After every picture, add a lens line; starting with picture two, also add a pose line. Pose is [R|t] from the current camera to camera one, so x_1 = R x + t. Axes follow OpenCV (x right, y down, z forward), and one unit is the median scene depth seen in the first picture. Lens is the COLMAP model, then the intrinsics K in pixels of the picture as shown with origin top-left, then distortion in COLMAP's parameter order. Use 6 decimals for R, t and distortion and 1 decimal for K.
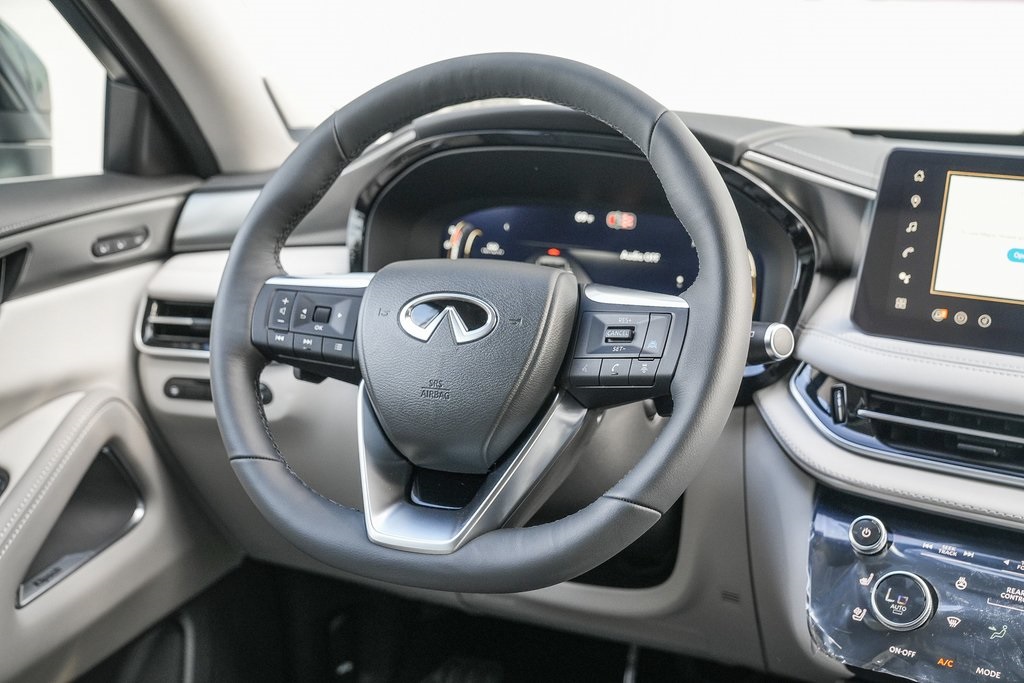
lens RADIAL K [[1261.9, 0, 507.7], [0, 1261.9, 341.8], [0, 0, 1]] dist [-0.020525, 0.000000]
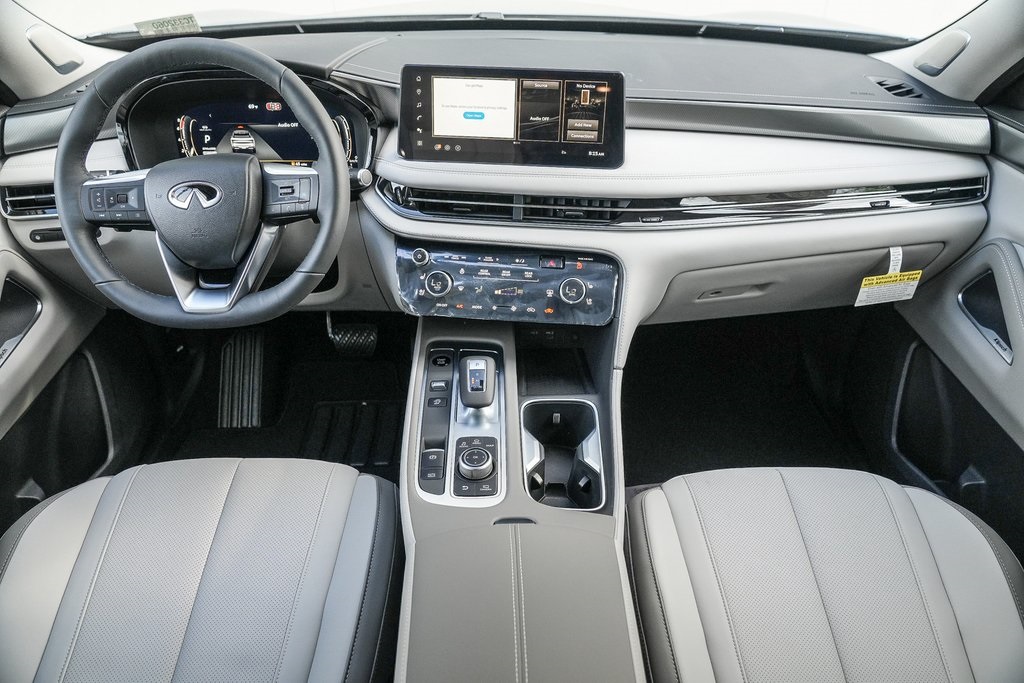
lens RADIAL K [[689.2, 0, 510.3], [0, 689.2, 339.3], [0, 0, 1]] dist [-0.026110, 0.010060]
pose [[0.919715, -0.234306, 0.315000, 0.013740], [0.107719, 0.922187, 0.371441, -0.144010], [-0.377520, -0.307688, 0.873388, -0.165891]]
